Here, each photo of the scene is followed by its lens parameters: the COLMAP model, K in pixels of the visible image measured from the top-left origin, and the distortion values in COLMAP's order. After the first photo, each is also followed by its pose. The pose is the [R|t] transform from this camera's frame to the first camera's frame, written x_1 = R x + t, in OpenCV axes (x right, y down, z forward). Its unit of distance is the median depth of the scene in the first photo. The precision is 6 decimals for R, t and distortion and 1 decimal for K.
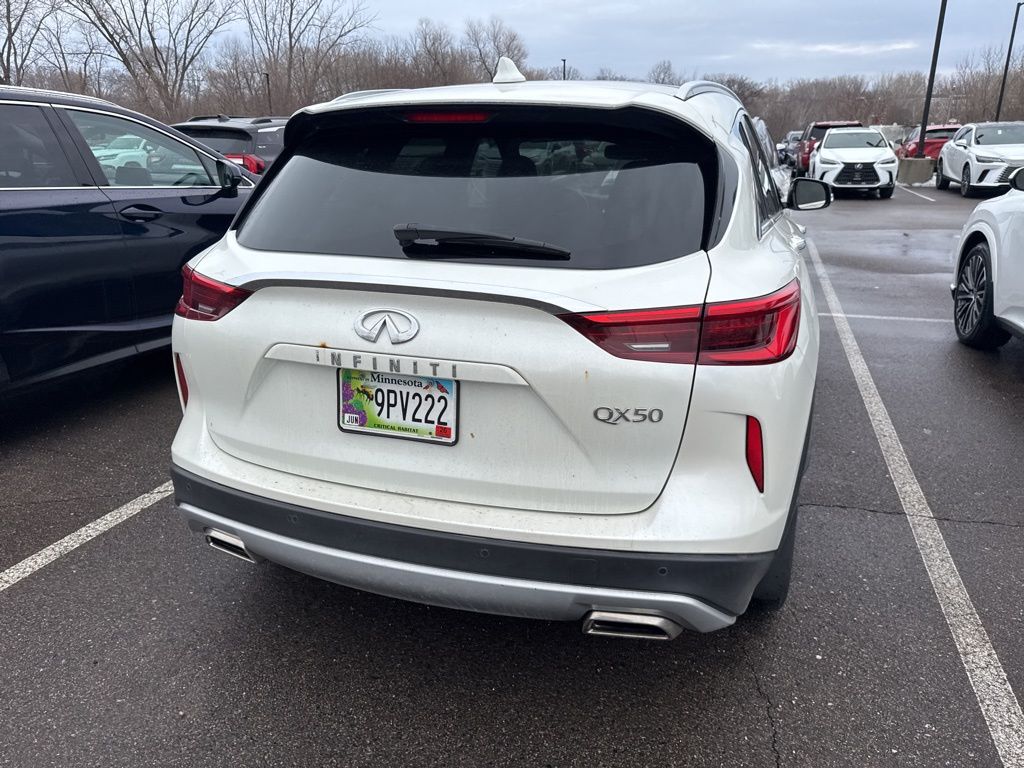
lens RADIAL K [[714.8, 0, 517.1], [0, 714.8, 380.2], [0, 0, 1]] dist [0.014215, -0.013534]
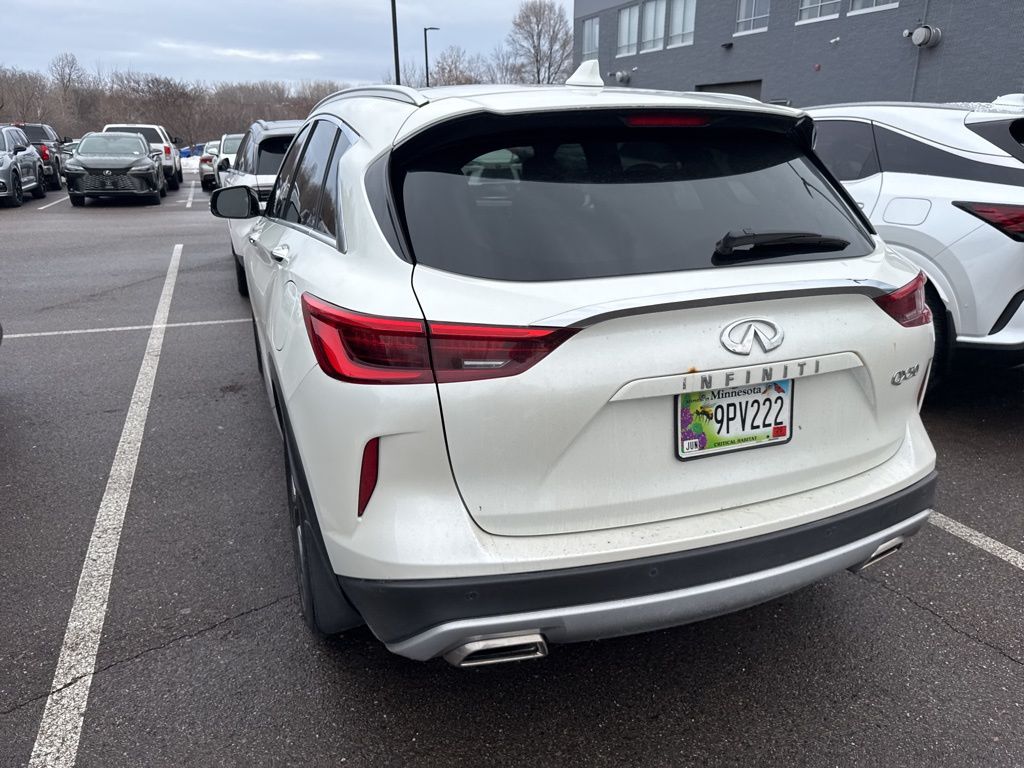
lens RADIAL K [[705.1, 0, 528.9], [0, 705.1, 400.1], [0, 0, 1]] dist [0.042327, -0.047275]
pose [[0.767886, -0.216608, 0.602853, -0.966335], [0.203131, 0.974864, 0.091534, -0.134694], [-0.607526, 0.052171, 0.792584, 0.409264]]
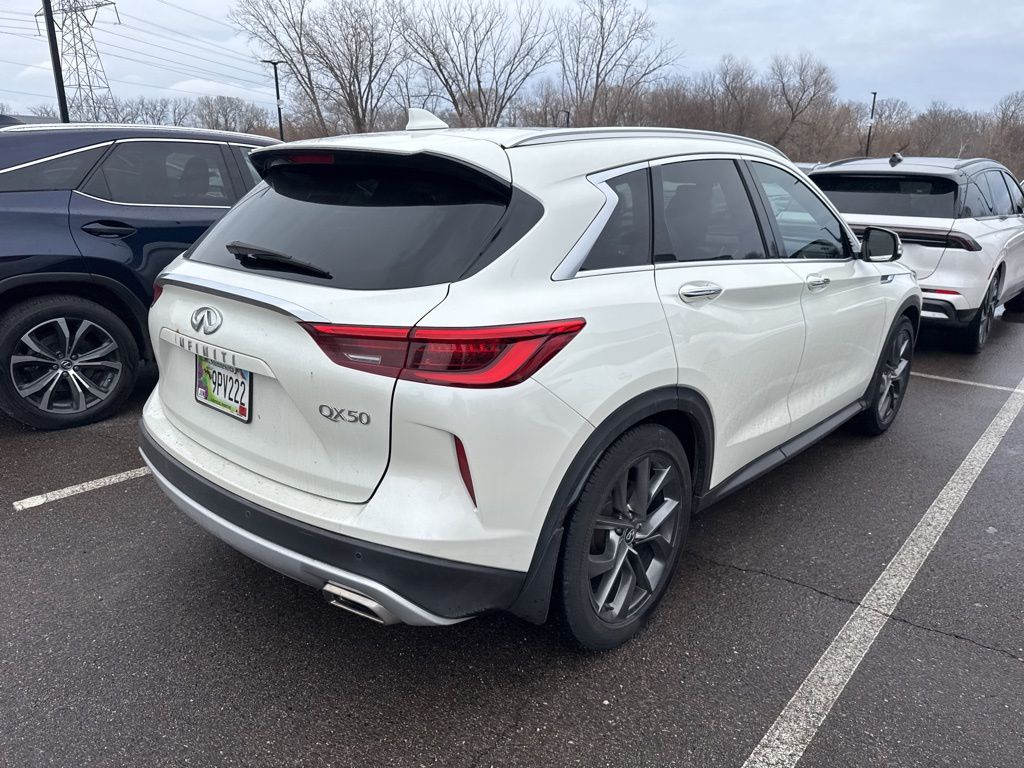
lens RADIAL K [[715.9, 0, 514.0], [0, 715.9, 386.5], [0, 0, 1]] dist [0.005780, -0.004203]
pose [[0.926063, 0.126642, -0.355485, 0.754073], [-0.139394, 0.990183, -0.010376, -0.021051], [0.350681, 0.059162, 0.934624, 0.008989]]
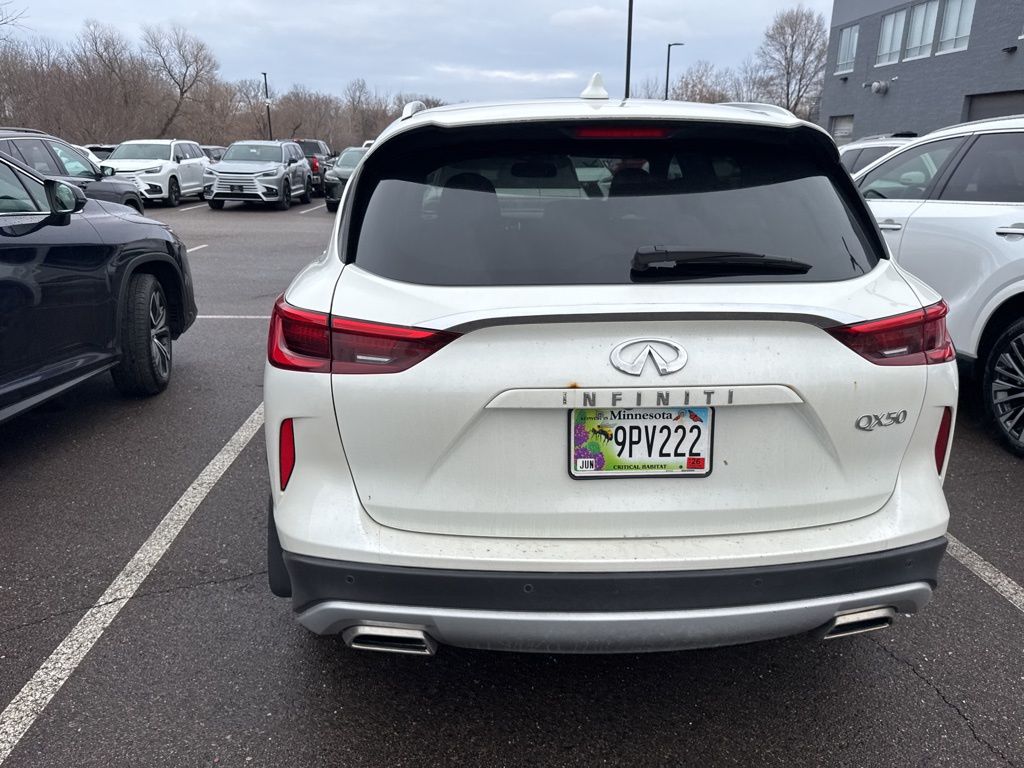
lens RADIAL K [[714.8, 0, 517.1], [0, 714.8, 380.2], [0, 0, 1]] dist [0.014215, -0.013534]
pose [[0.927073, -0.106216, 0.359519, -0.643014], [0.114090, 0.993470, -0.000687, -0.061886], [-0.357099, 0.041654, 0.933137, 0.195209]]
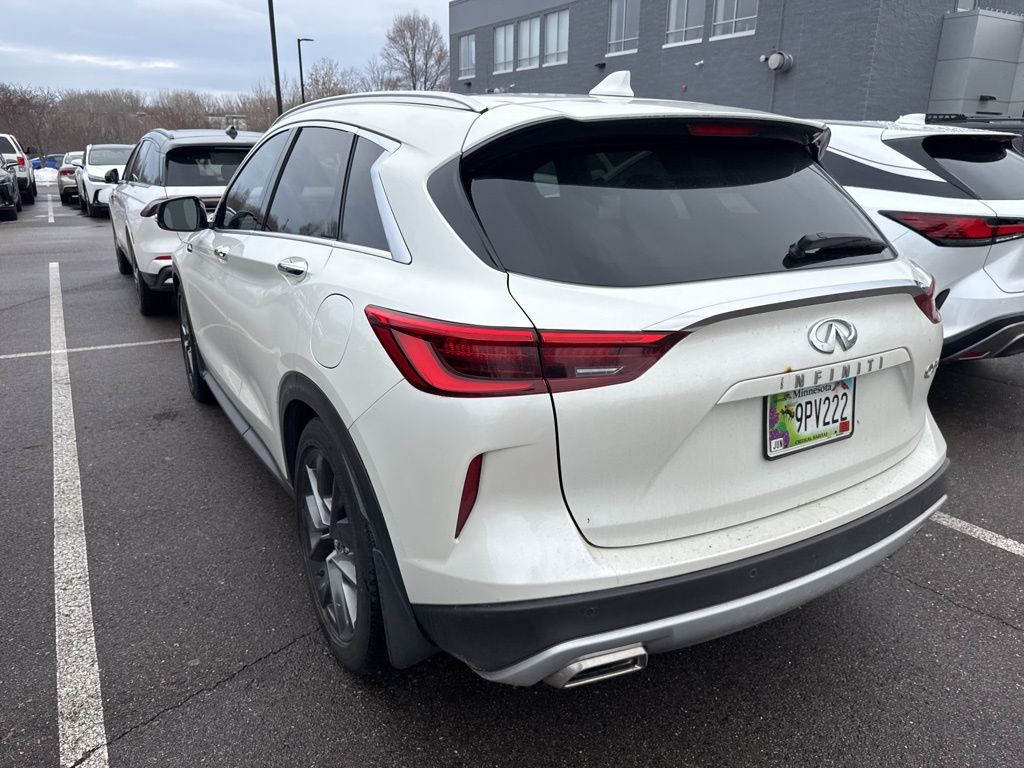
lens RADIAL K [[715.9, 0, 514.0], [0, 715.9, 386.5], [0, 0, 1]] dist [0.005780, -0.004203]
pose [[0.653648, -0.224599, 0.722703, -1.164372], [0.233783, 0.968166, 0.089439, -0.192182], [-0.719785, 0.110494, 0.685347, 0.611919]]
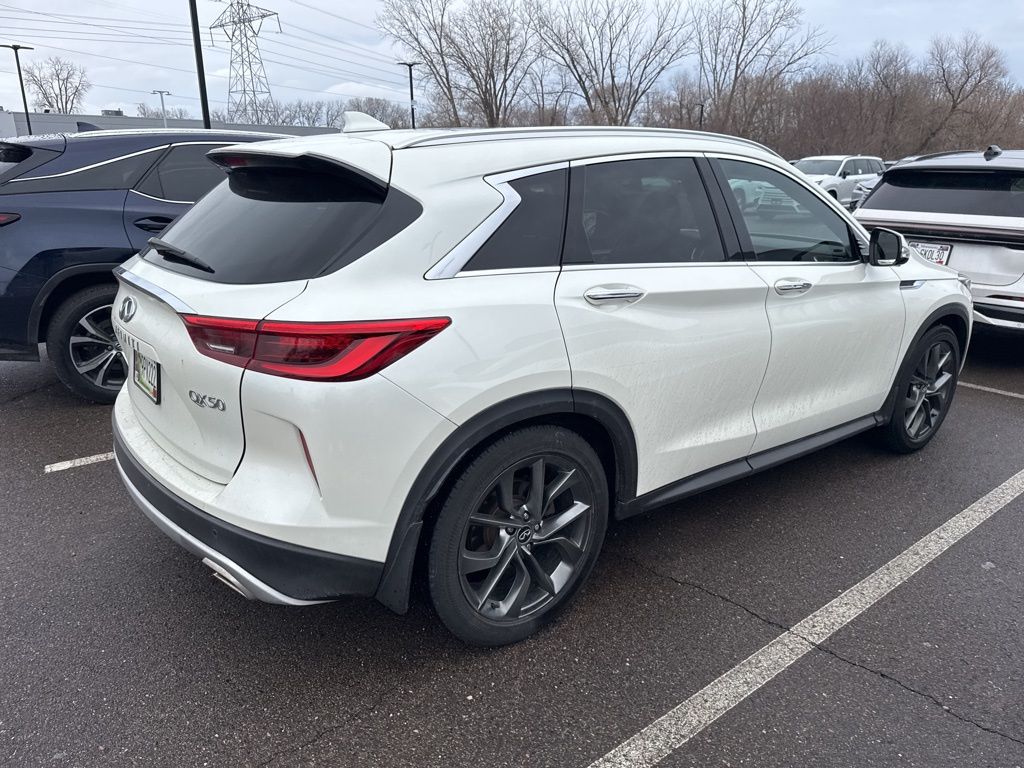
lens RADIAL K [[714.1, 0, 512.0], [0, 714.1, 384.0], [0, 0, 1]] dist [0.008339, -0.005085]
pose [[0.845640, 0.167162, -0.506903, 1.135738], [-0.182621, 0.982990, 0.019504, -0.092746], [0.501541, 0.076078, 0.861782, 0.172676]]
